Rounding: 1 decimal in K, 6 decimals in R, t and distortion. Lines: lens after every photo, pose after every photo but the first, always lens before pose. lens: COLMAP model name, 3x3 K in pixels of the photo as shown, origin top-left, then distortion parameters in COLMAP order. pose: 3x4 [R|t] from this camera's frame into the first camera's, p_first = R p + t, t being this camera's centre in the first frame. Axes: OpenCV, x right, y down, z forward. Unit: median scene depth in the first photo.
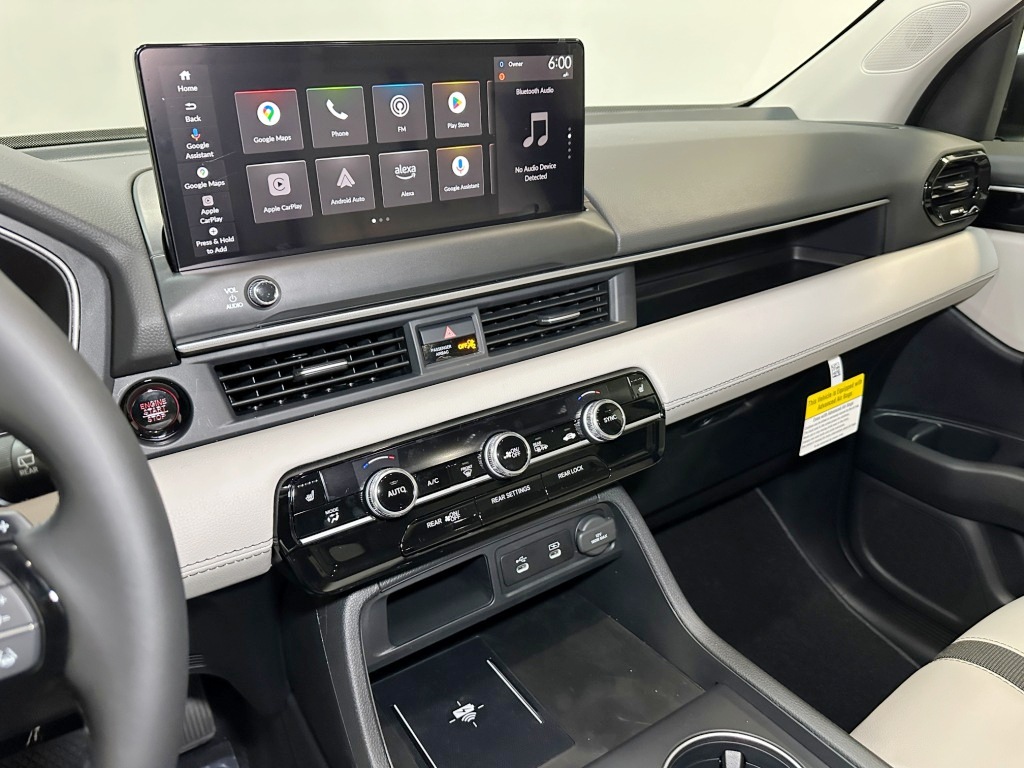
lens RADIAL K [[719.5, 0, 514.4], [0, 719.5, 400.5], [0, 0, 1]] dist [0.083173, -0.115227]
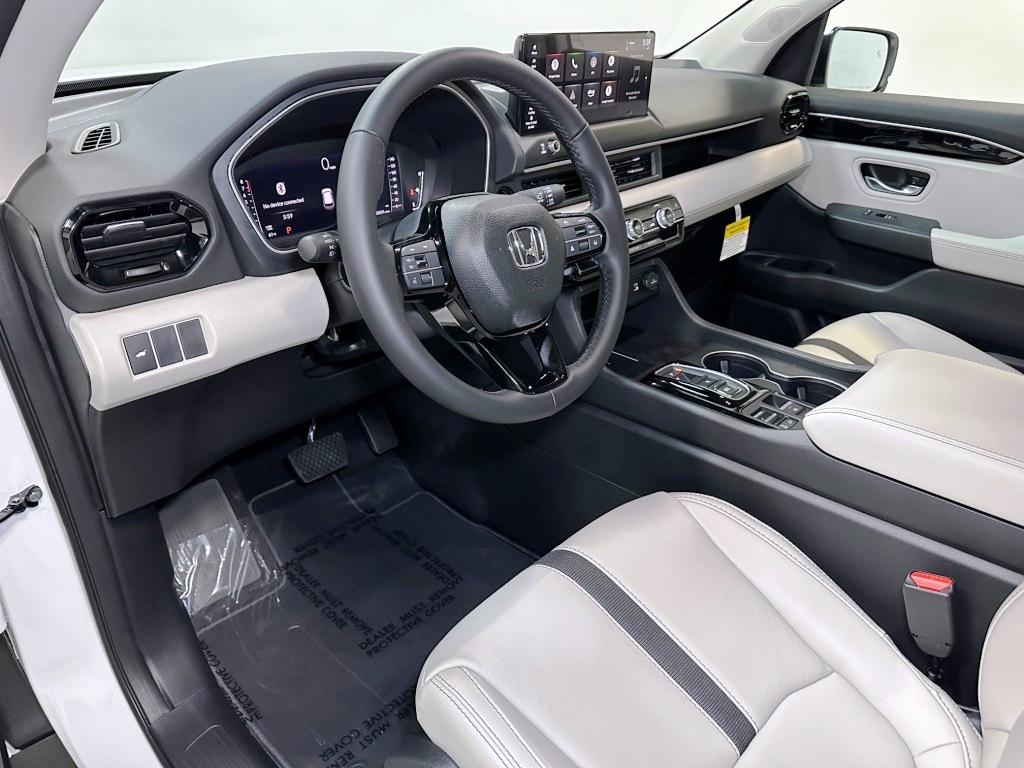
lens RADIAL K [[719.5, 0, 514.4], [0, 719.5, 400.5], [0, 0, 1]] dist [0.083173, -0.115227]
pose [[0.967098, -0.064419, 0.246112, -0.814337], [0.042358, 0.994680, 0.093906, 0.322576], [-0.250852, -0.080391, 0.964681, -0.933808]]
